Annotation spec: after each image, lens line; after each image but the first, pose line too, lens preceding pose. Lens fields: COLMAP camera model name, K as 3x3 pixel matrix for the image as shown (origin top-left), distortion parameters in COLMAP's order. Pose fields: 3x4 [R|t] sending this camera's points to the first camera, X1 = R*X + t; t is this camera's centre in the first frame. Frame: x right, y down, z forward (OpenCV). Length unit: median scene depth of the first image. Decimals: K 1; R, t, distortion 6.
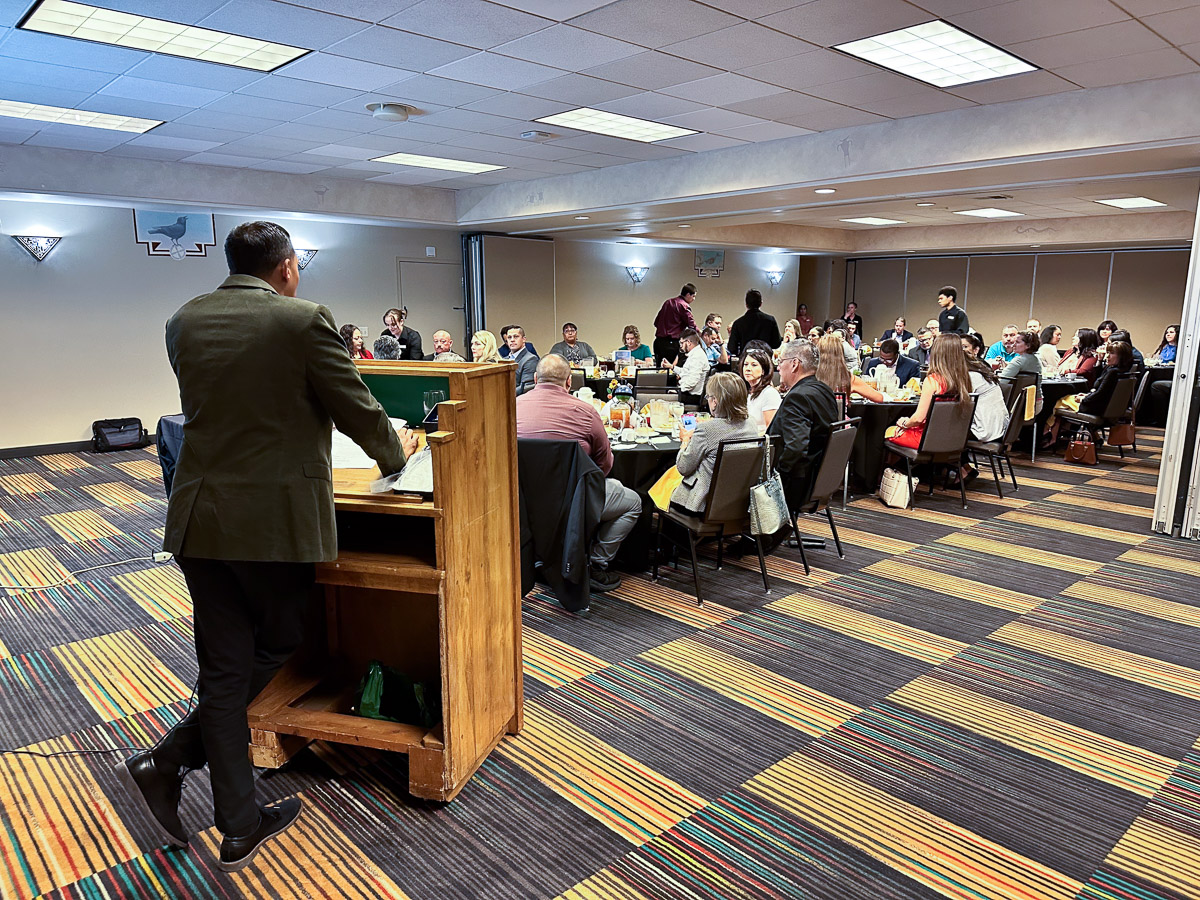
lens RADIAL K [[832.1, 0, 600.0], [0, 832.1, 450.0], [0, 0, 1]] dist [0.006280, -0.001558]
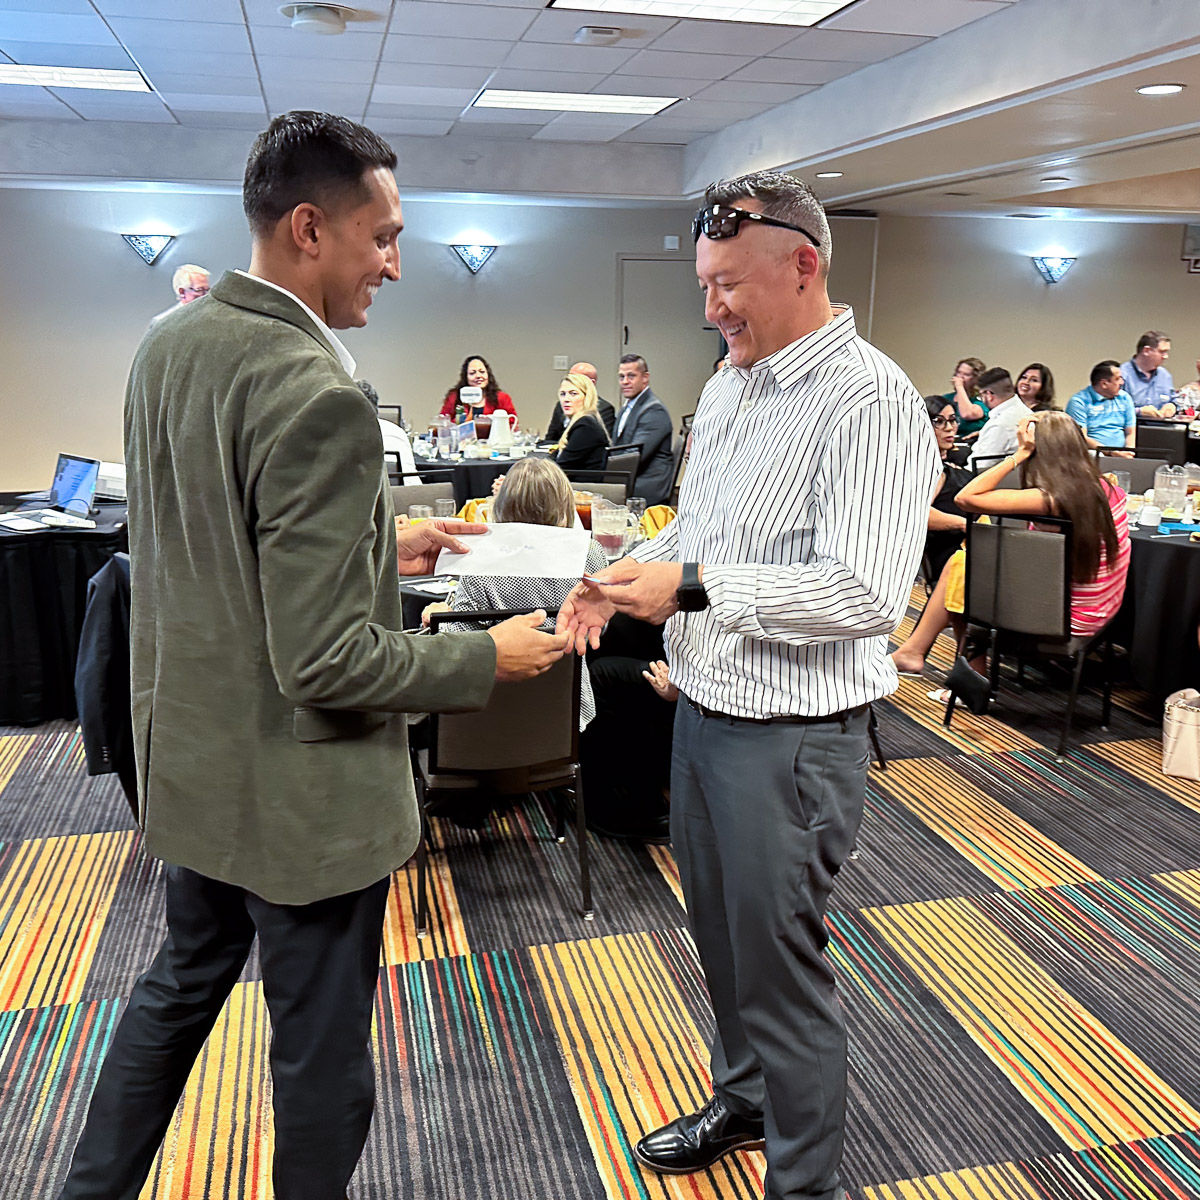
lens RADIAL K [[1096.8, 0, 596.4], [0, 1096.8, 633.4], [0, 0, 1]] dist [0.086838, -0.107024]
pose [[0.868435, 0.136046, -0.476773, 0.092286], [-0.089484, 0.988834, 0.119168, -0.008801], [0.487661, -0.060826, 0.870911, 0.060796]]
